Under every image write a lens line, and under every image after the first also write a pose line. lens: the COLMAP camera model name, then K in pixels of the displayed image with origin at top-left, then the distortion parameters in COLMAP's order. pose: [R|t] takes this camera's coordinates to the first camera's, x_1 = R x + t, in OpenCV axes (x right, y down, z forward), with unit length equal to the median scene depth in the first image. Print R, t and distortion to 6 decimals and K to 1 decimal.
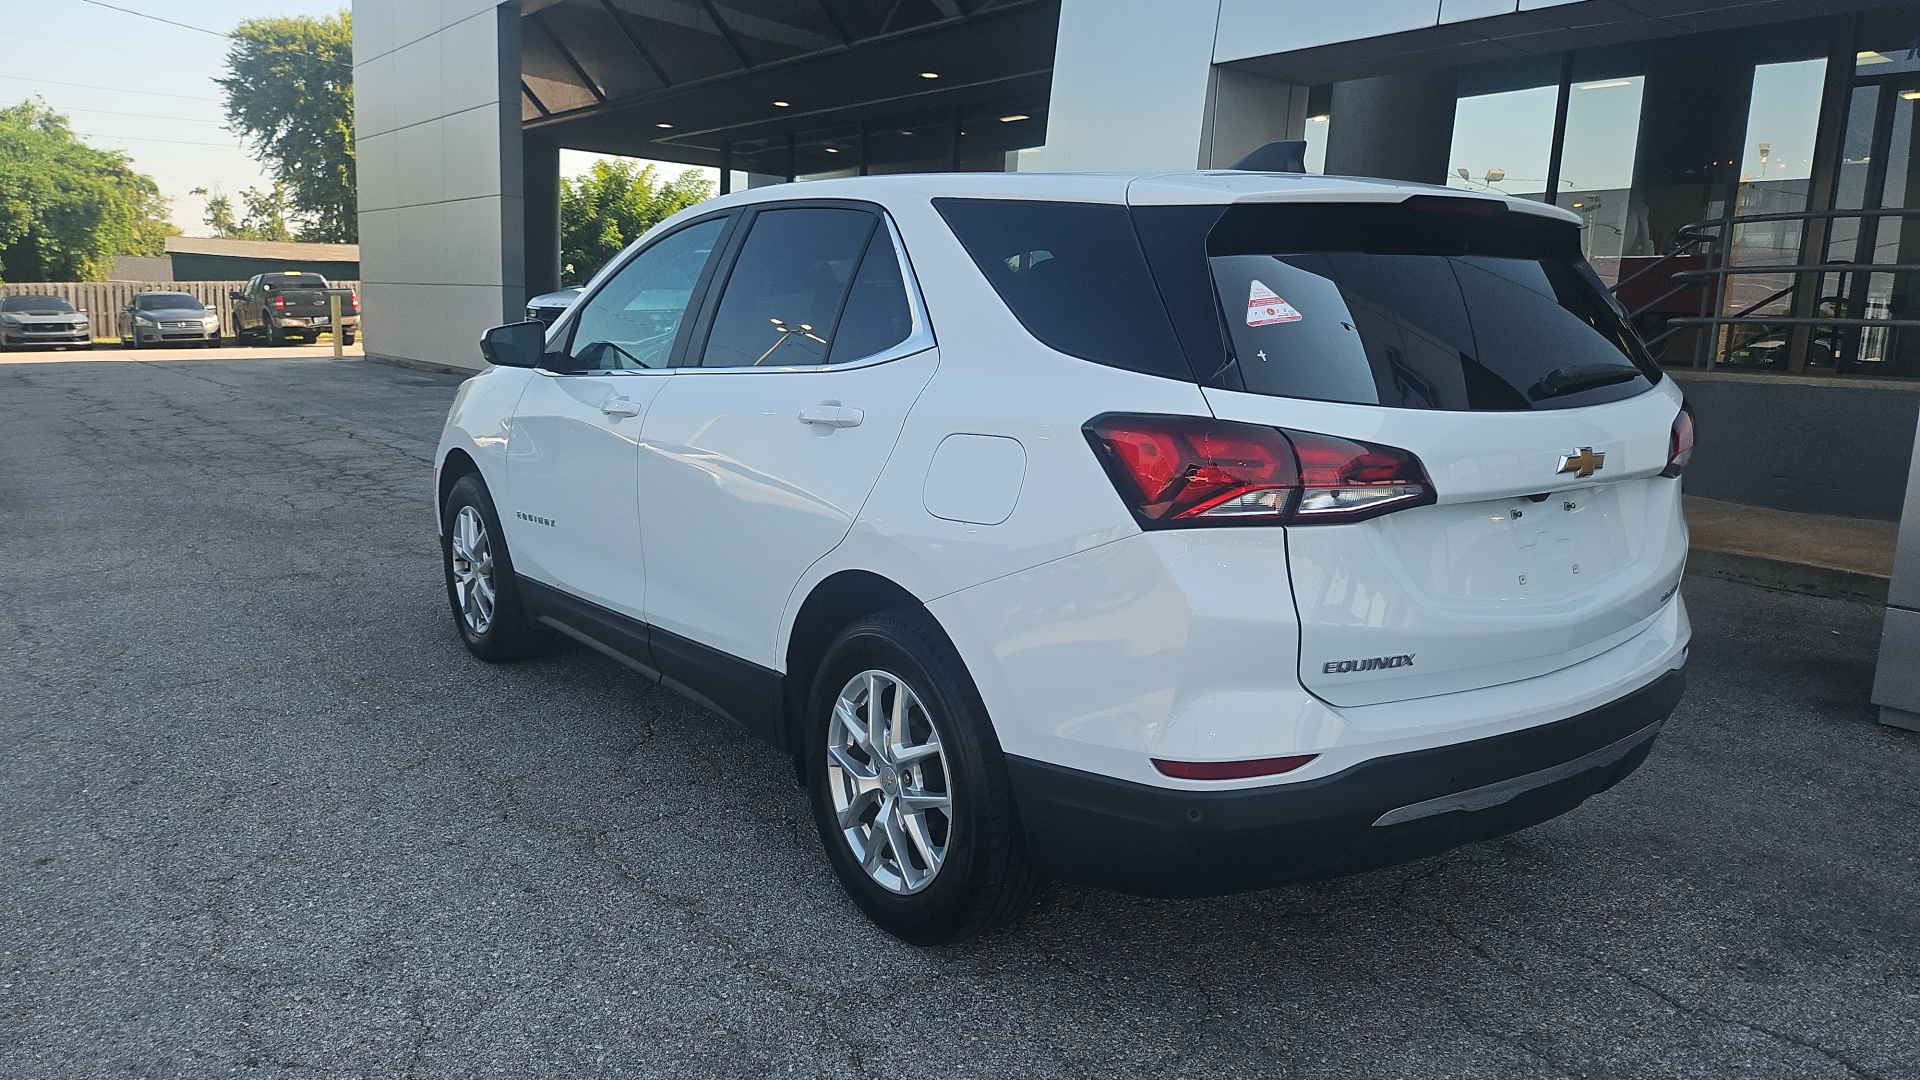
lens RADIAL K [[1364.1, 0, 963.5], [0, 1364.1, 550.5], [0, 0, 1]] dist [0.049501, -0.047007]
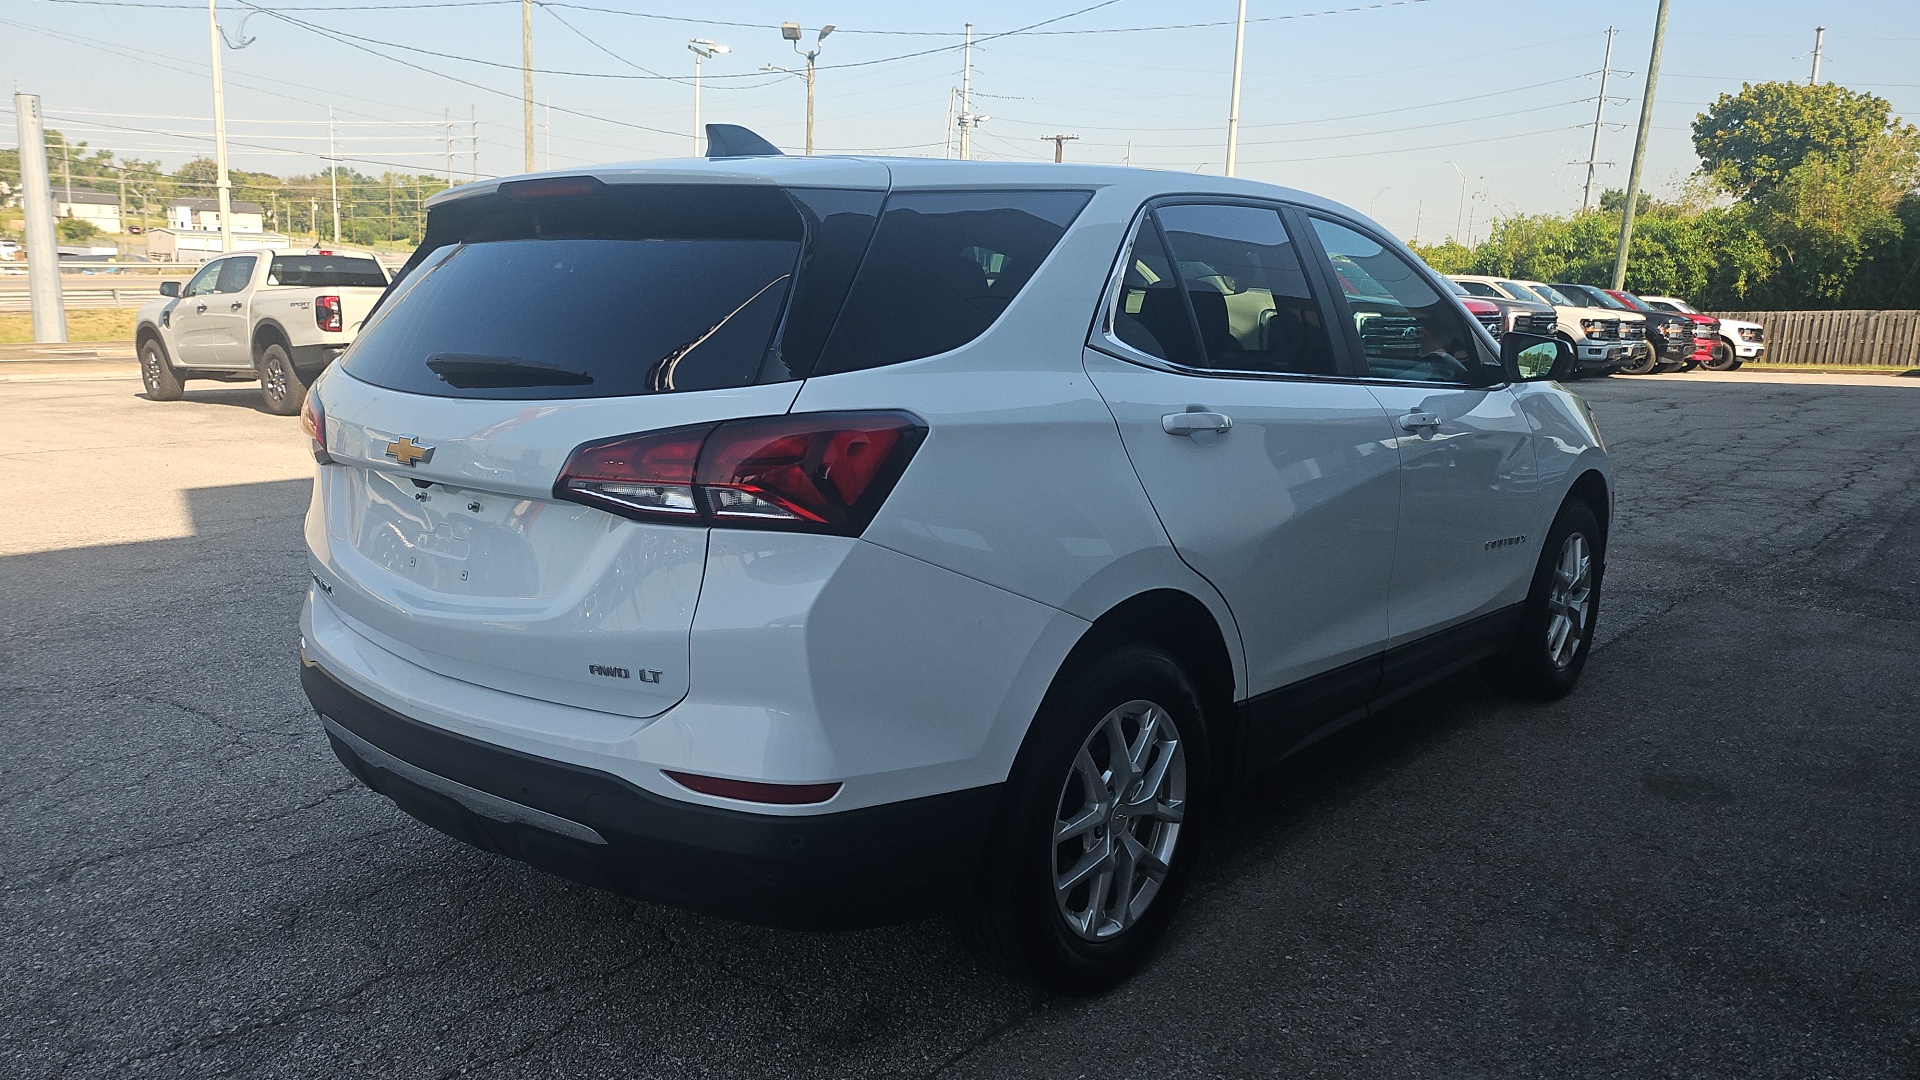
lens RADIAL K [[1357.9, 0, 960.0], [0, 1357.9, 540.0], [0, 0, 1]] dist [0.072559, -0.085401]
pose [[0.195077, 0.155905, -0.968317, 1.295713], [-0.184762, 0.975450, 0.119832, -0.167594], [0.963228, 0.155532, 0.219093, 1.042095]]
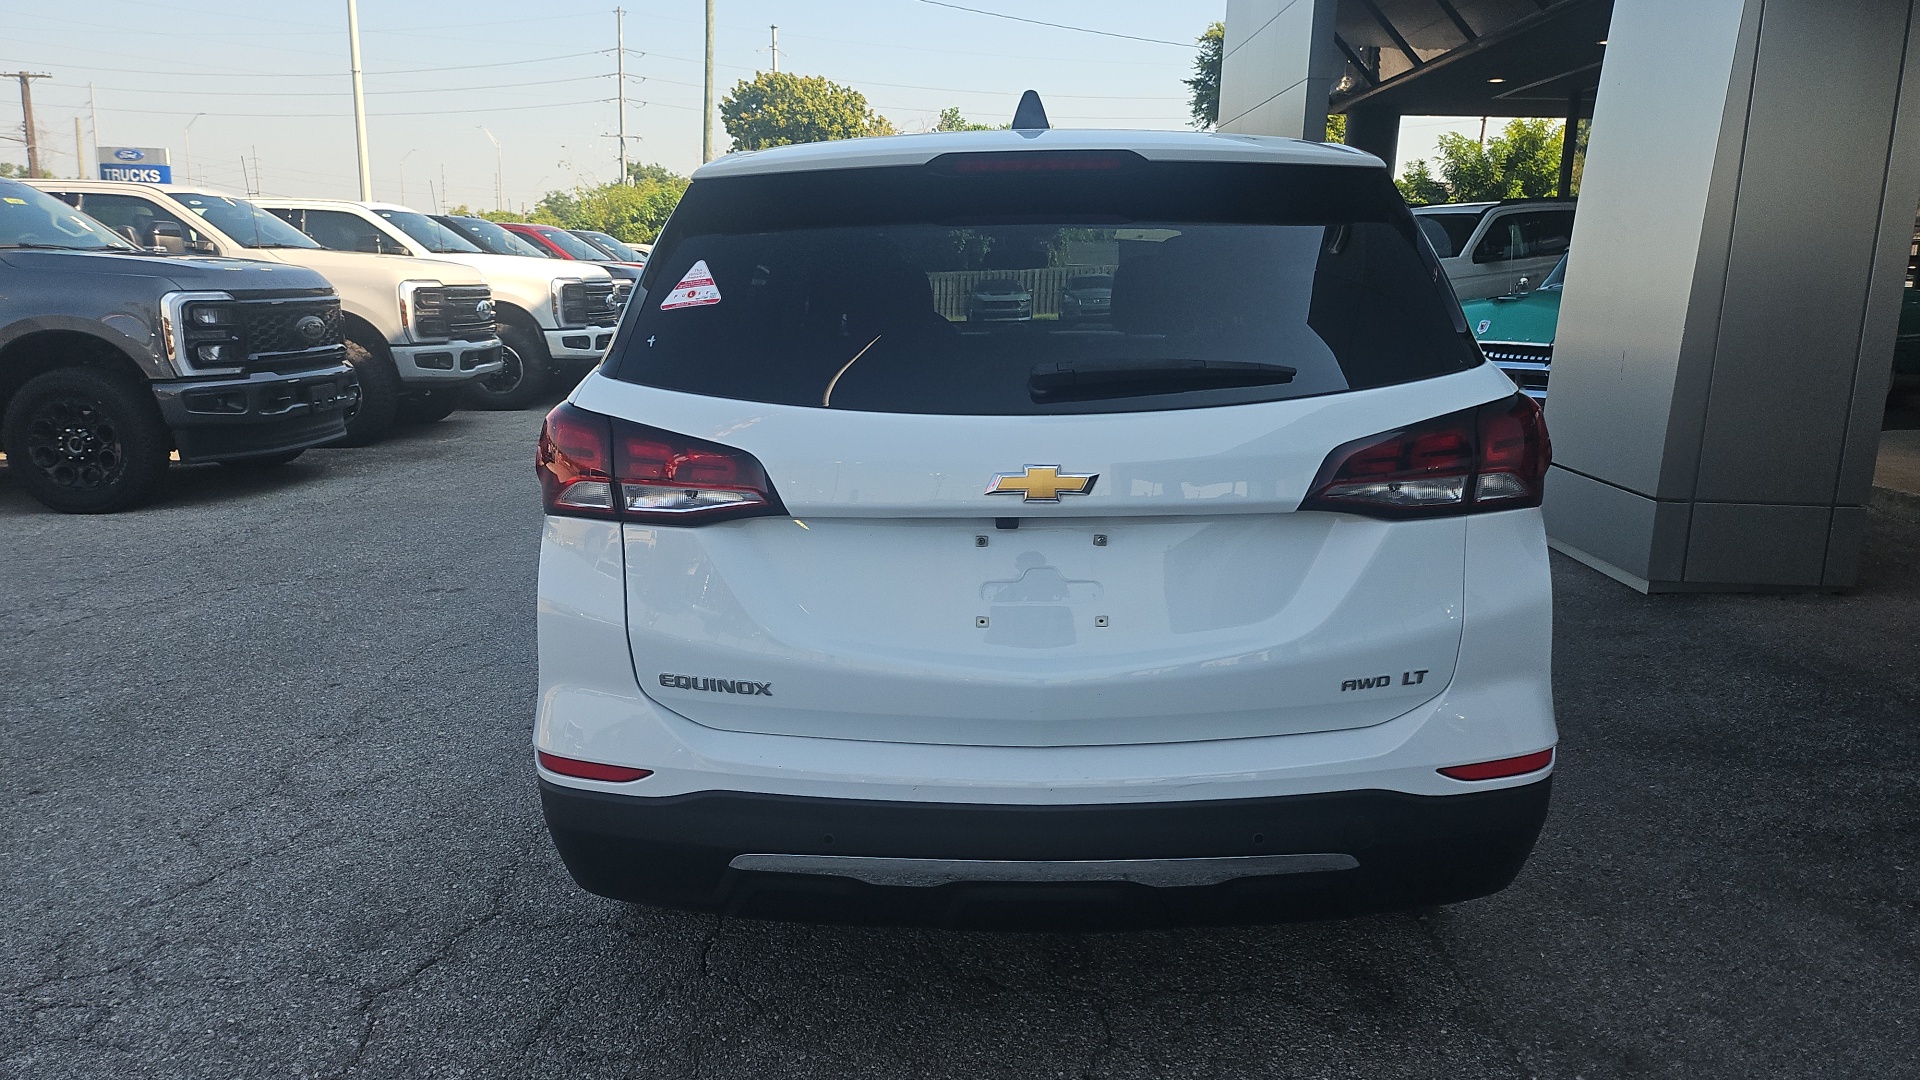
lens RADIAL K [[1357.9, 0, 960.0], [0, 1357.9, 540.0], [0, 0, 1]] dist [0.072559, -0.085401]
pose [[0.774786, 0.099433, -0.624355, 0.801825], [-0.090299, 0.994834, 0.046379, -0.056419], [0.625741, 0.020444, 0.779763, 0.328808]]
